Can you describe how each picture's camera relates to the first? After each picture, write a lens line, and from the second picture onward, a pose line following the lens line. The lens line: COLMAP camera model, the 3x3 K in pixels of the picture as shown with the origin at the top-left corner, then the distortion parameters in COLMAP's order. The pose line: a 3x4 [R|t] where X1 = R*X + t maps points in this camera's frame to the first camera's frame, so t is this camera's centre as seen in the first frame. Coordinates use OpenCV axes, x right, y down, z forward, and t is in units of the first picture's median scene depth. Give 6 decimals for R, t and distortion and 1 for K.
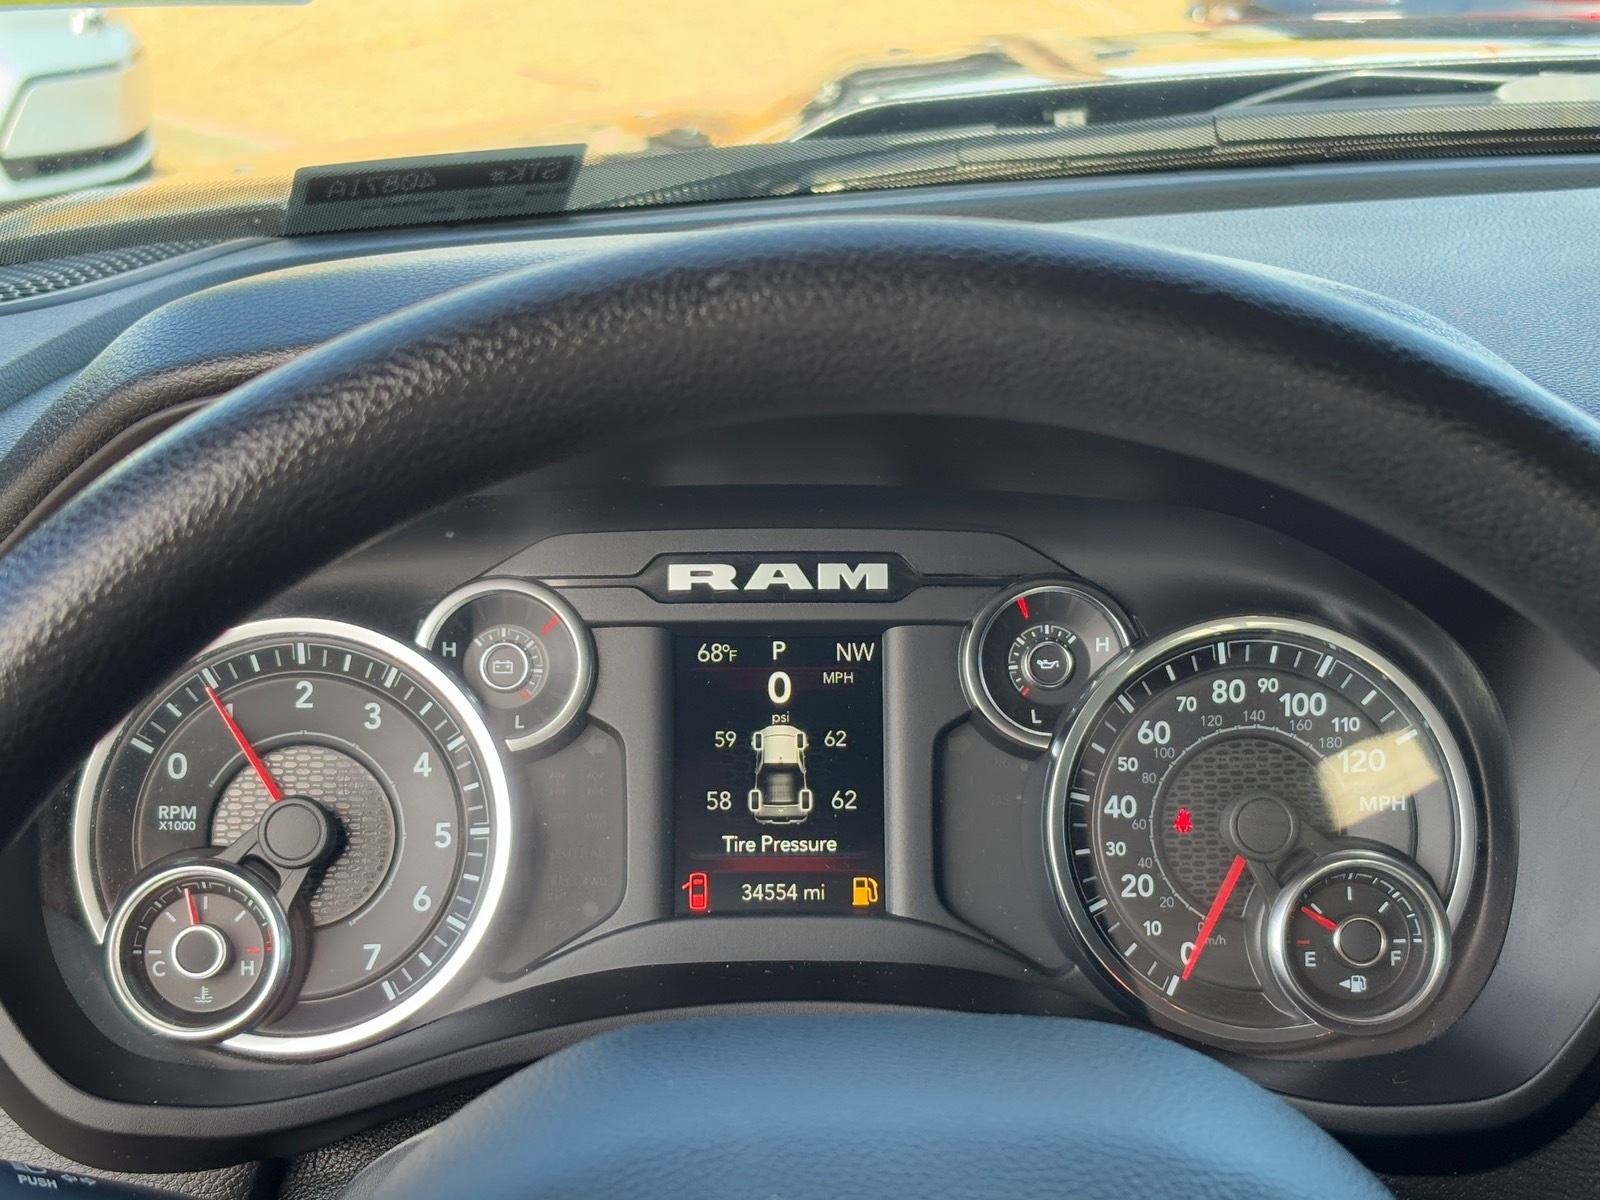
lens RADIAL K [[2826.2, 0, 757.8], [0, 2826.2, 525.2], [0, 0, 1]] dist [0.121519, 0.000000]
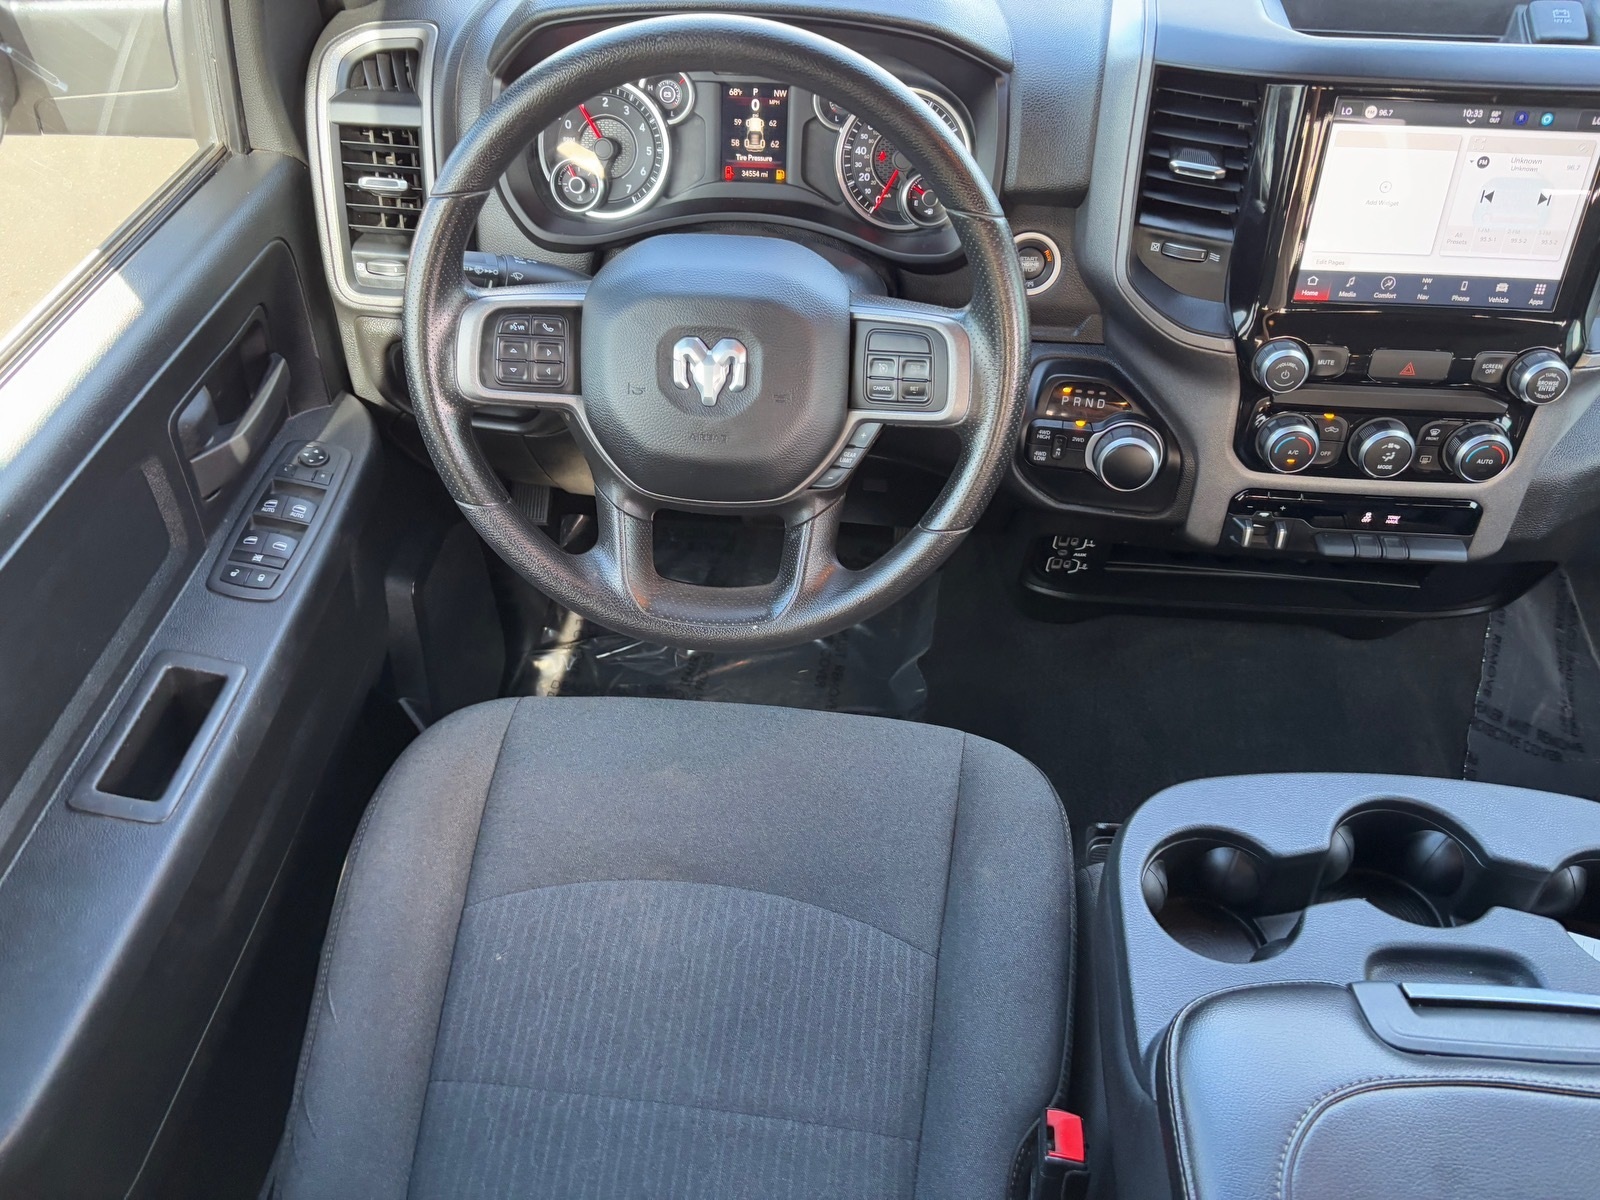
lens RADIAL K [[1237.6, 0, 777.1], [0, 1237.6, 621.0], [0, 0, 1]] dist [0.030529, -0.044808]
pose [[0.991876, 0.083013, -0.096393, 0.212680], [-0.020457, 0.851960, 0.523207, -0.176333], [0.125556, -0.516984, 0.846737, -0.452998]]
